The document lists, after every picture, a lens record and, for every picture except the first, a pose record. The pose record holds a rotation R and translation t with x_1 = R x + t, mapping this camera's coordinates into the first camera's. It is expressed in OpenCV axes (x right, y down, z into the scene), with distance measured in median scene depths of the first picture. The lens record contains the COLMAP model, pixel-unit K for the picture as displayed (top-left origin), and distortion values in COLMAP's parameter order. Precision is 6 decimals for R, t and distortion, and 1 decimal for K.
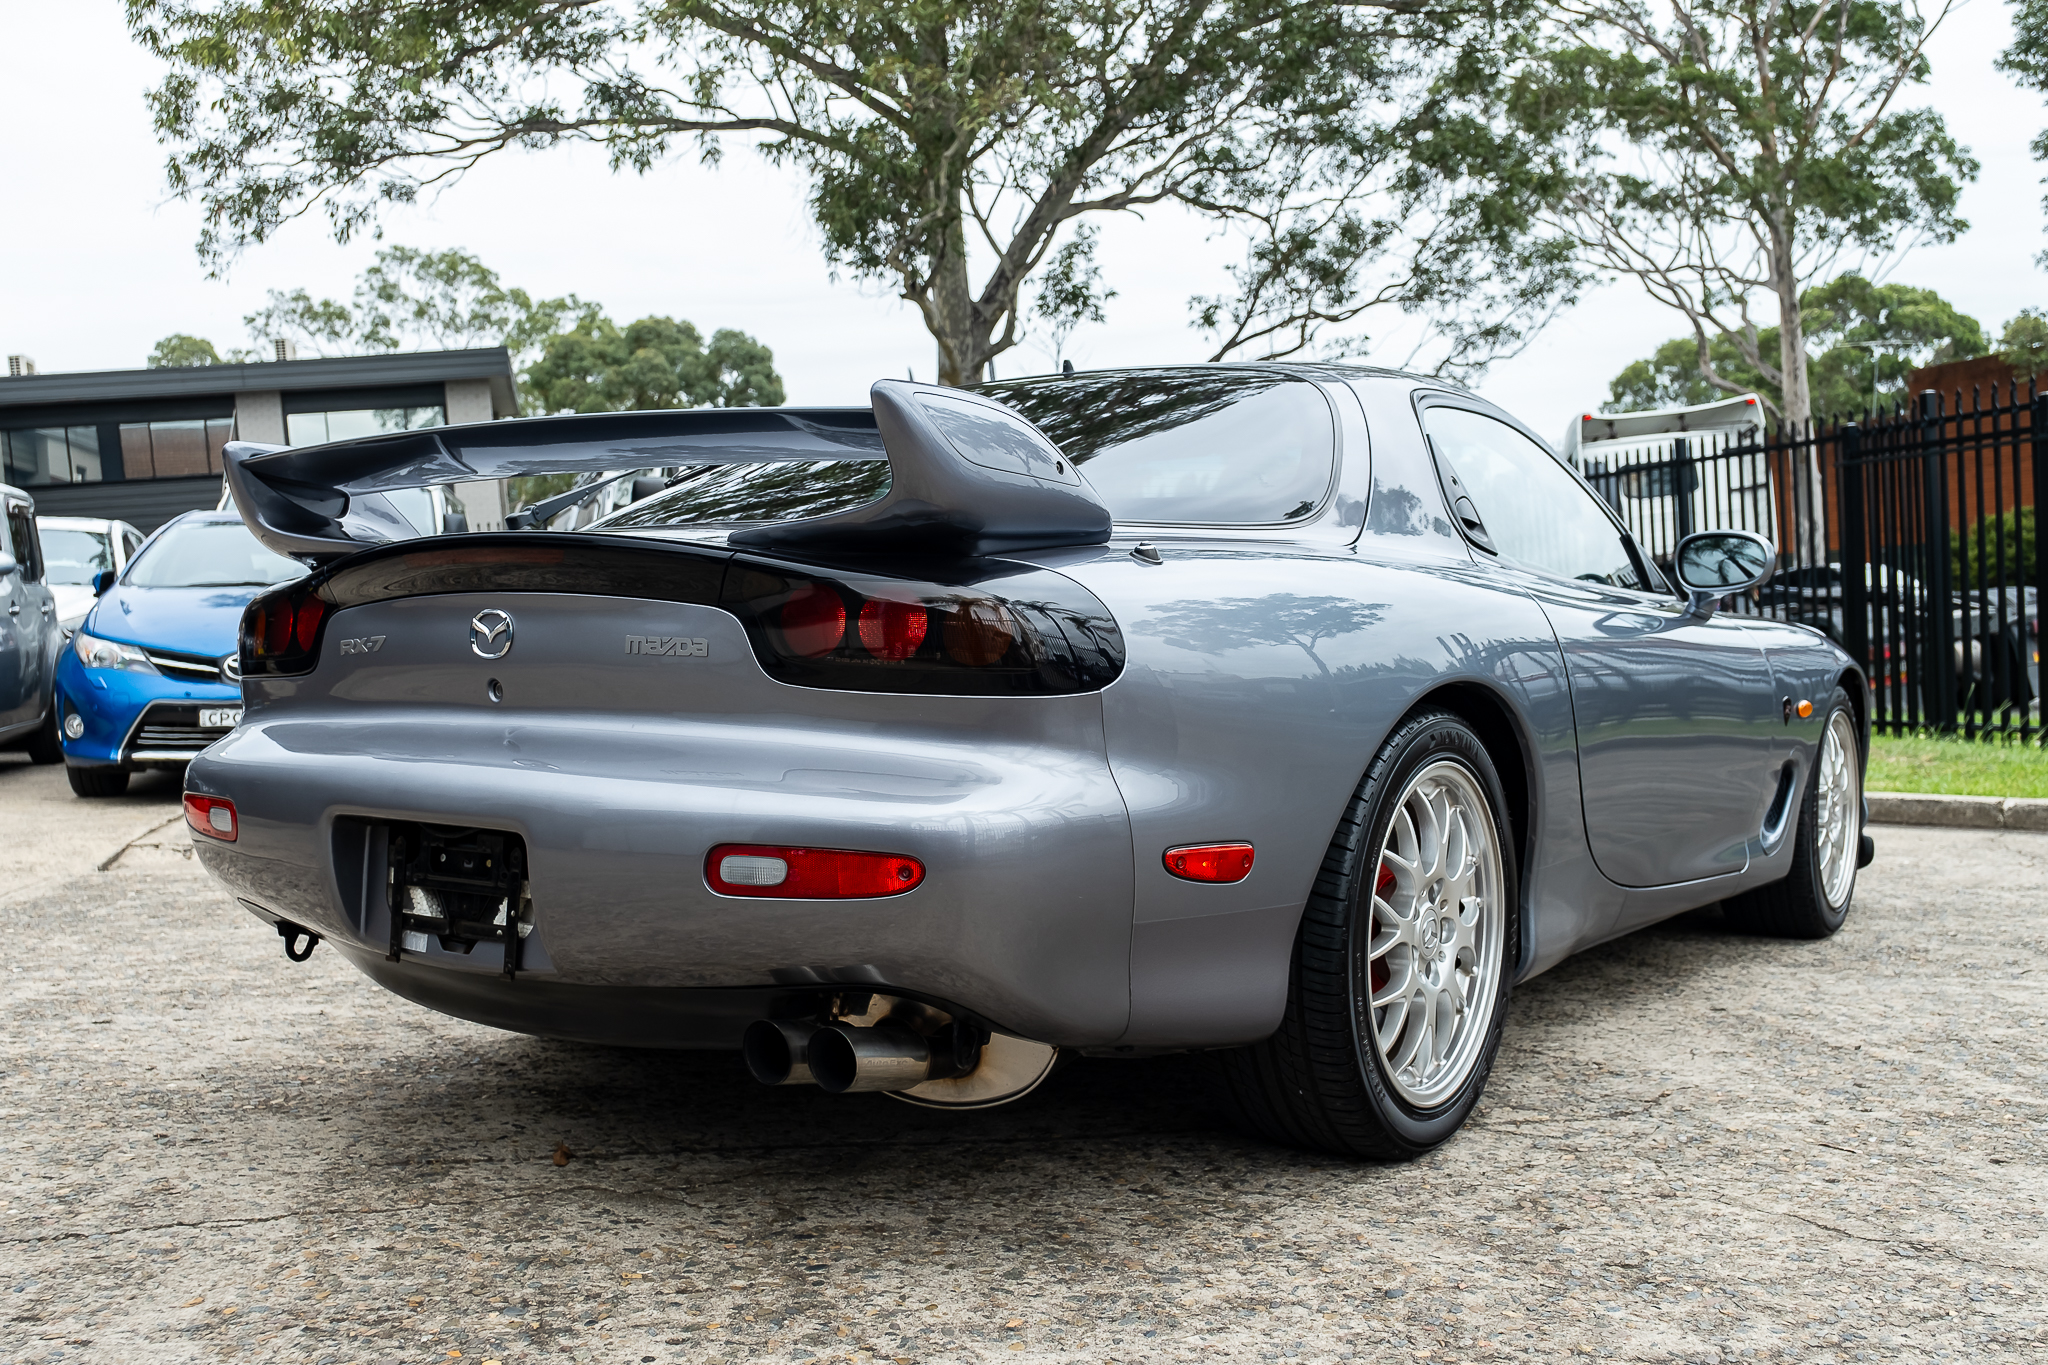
lens RADIAL K [[1932.3, 0, 1065.8], [0, 1932.3, 679.8], [0, 0, 1]] dist [-0.015960, -0.010506]
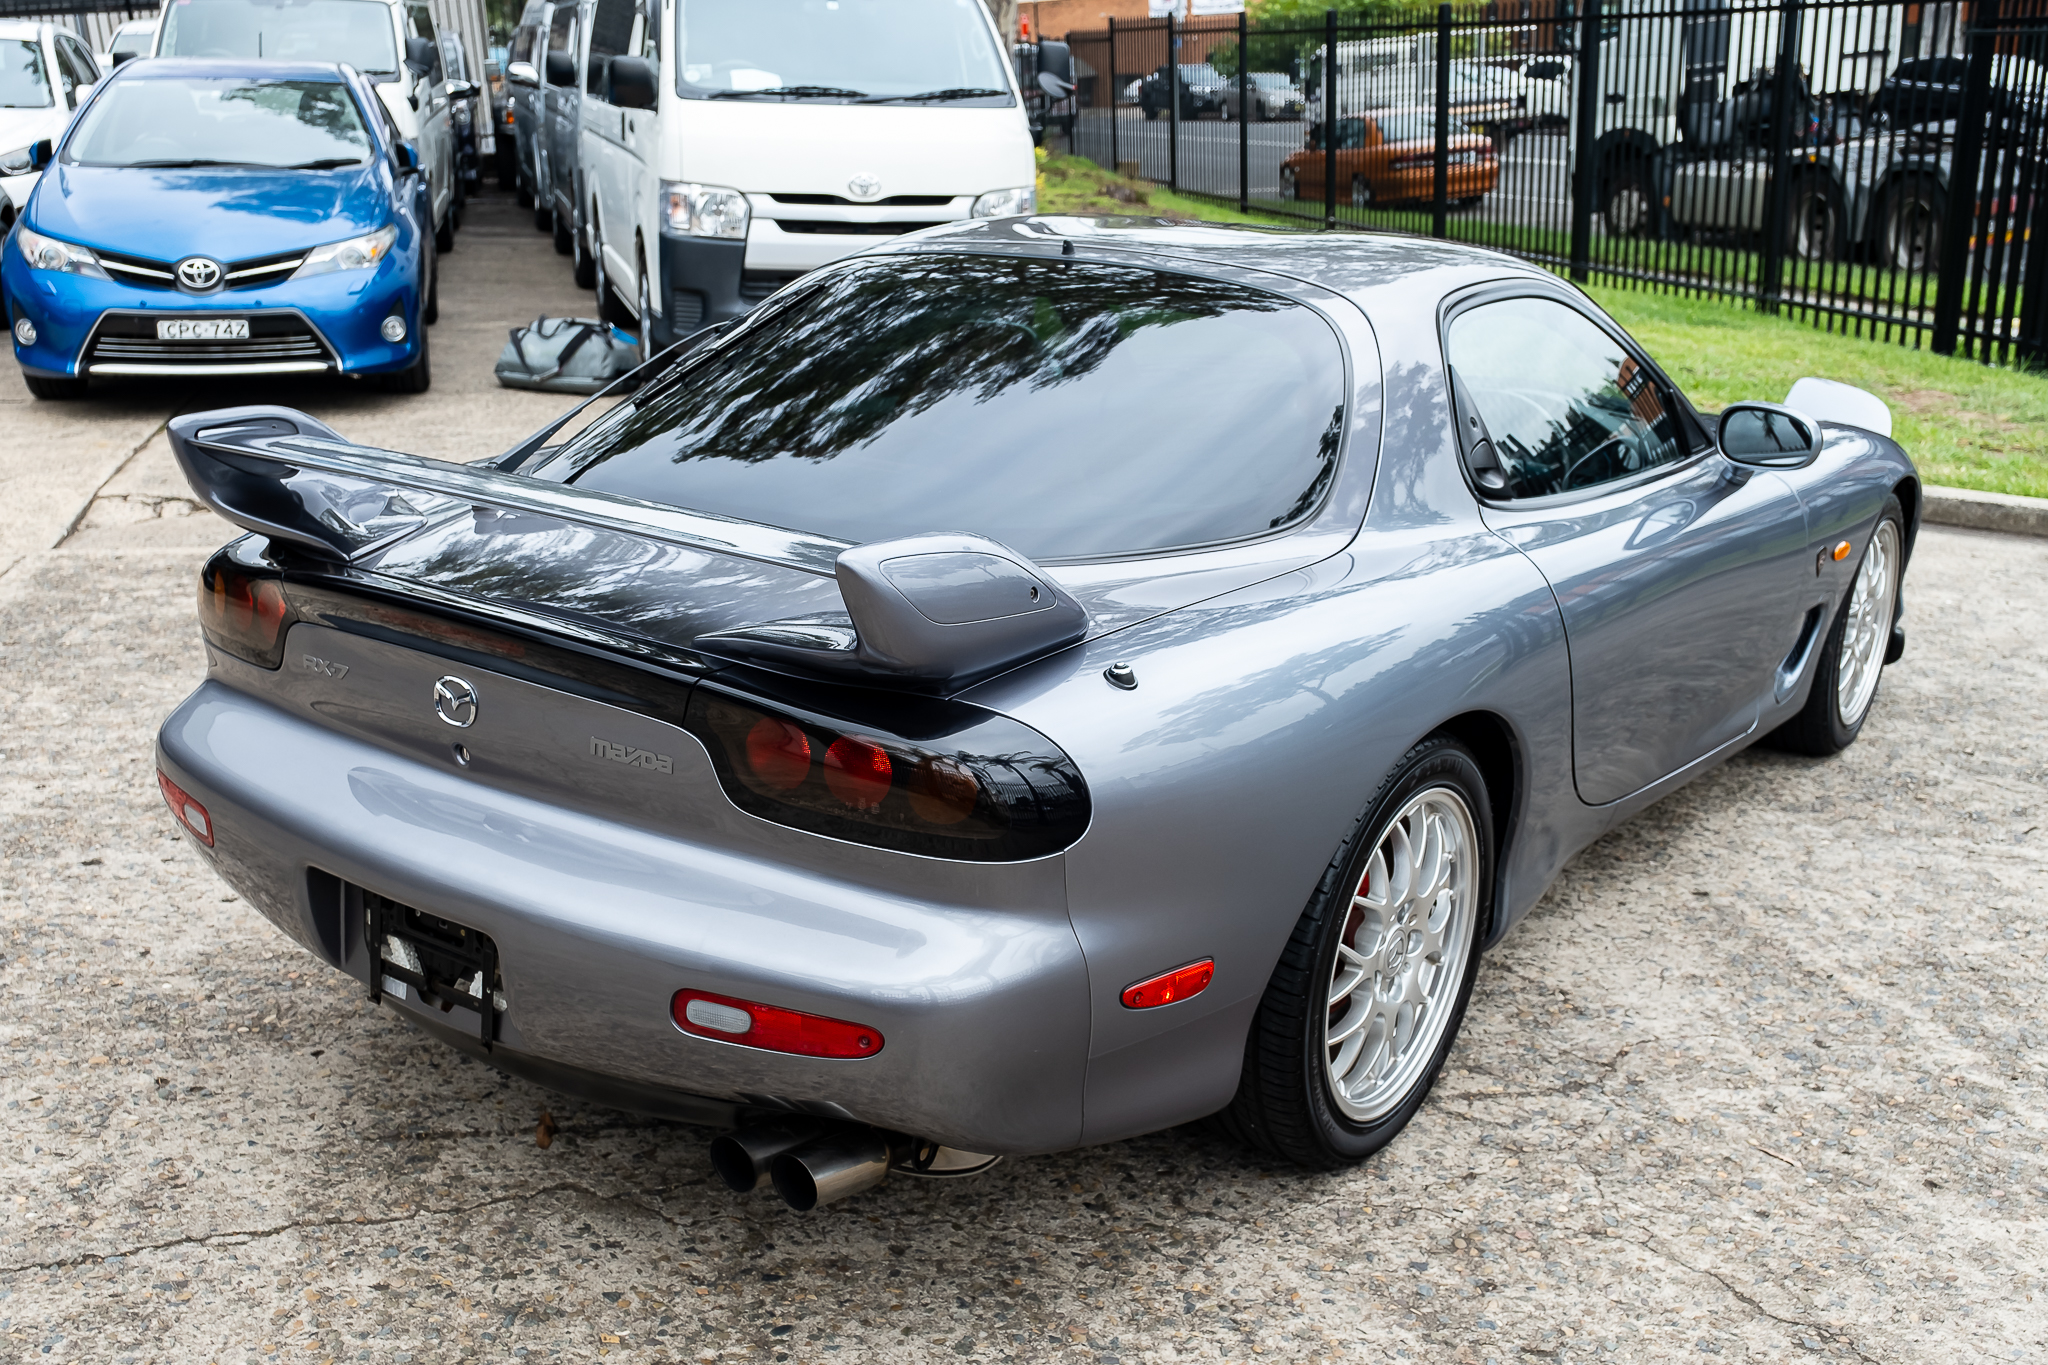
lens RADIAL K [[2039.5, 0, 1029.2], [0, 2039.5, 730.9], [0, 0, 1]] dist [-0.001148, -0.015503]
pose [[0.999011, 0.039434, -0.020519, 0.016519], [-0.032305, 0.961110, 0.274269, -0.292885], [0.030536, -0.273335, 0.961434, 0.003075]]
